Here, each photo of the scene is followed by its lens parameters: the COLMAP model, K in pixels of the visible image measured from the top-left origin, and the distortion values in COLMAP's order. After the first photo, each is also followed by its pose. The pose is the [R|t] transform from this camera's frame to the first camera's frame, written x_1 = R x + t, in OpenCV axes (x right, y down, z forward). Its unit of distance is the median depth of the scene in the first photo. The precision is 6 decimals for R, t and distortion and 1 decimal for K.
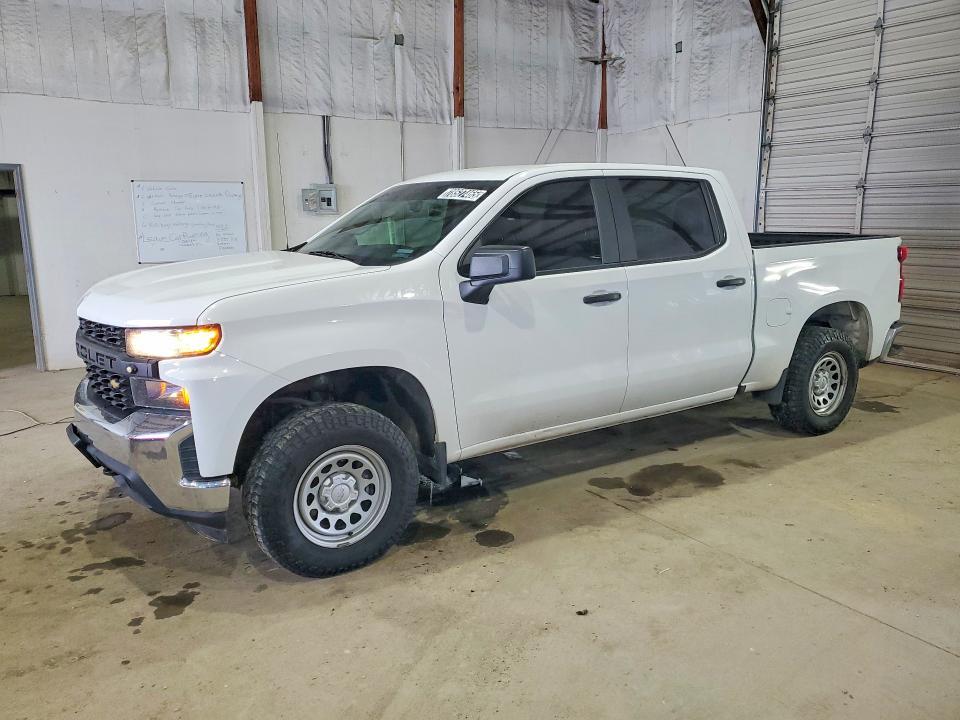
lens RADIAL K [[738.3, 0, 475.2], [0, 738.3, 359.7], [0, 0, 1]] dist [0.006921, 0.004740]
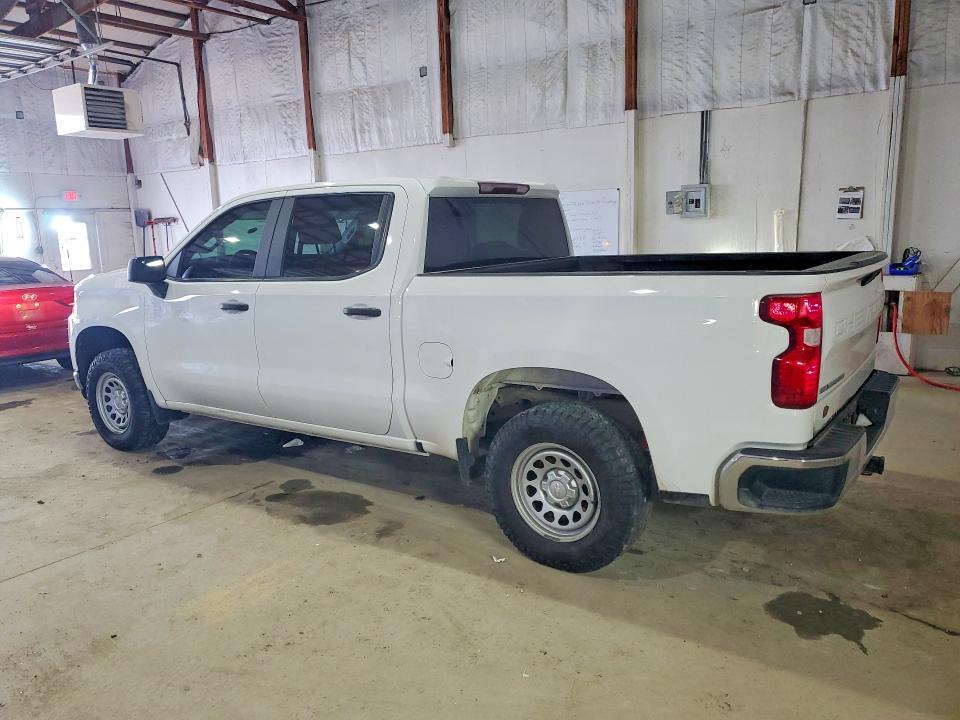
lens RADIAL K [[750.4, 0, 480.3], [0, 750.4, 371.1], [0, 0, 1]] dist [0.005049, 0.004745]
pose [[0.362650, 0.176223, -0.915112, 0.737333], [-0.151908, 0.980003, 0.128520, -0.103650], [0.919461, 0.092405, 0.382168, 0.485476]]
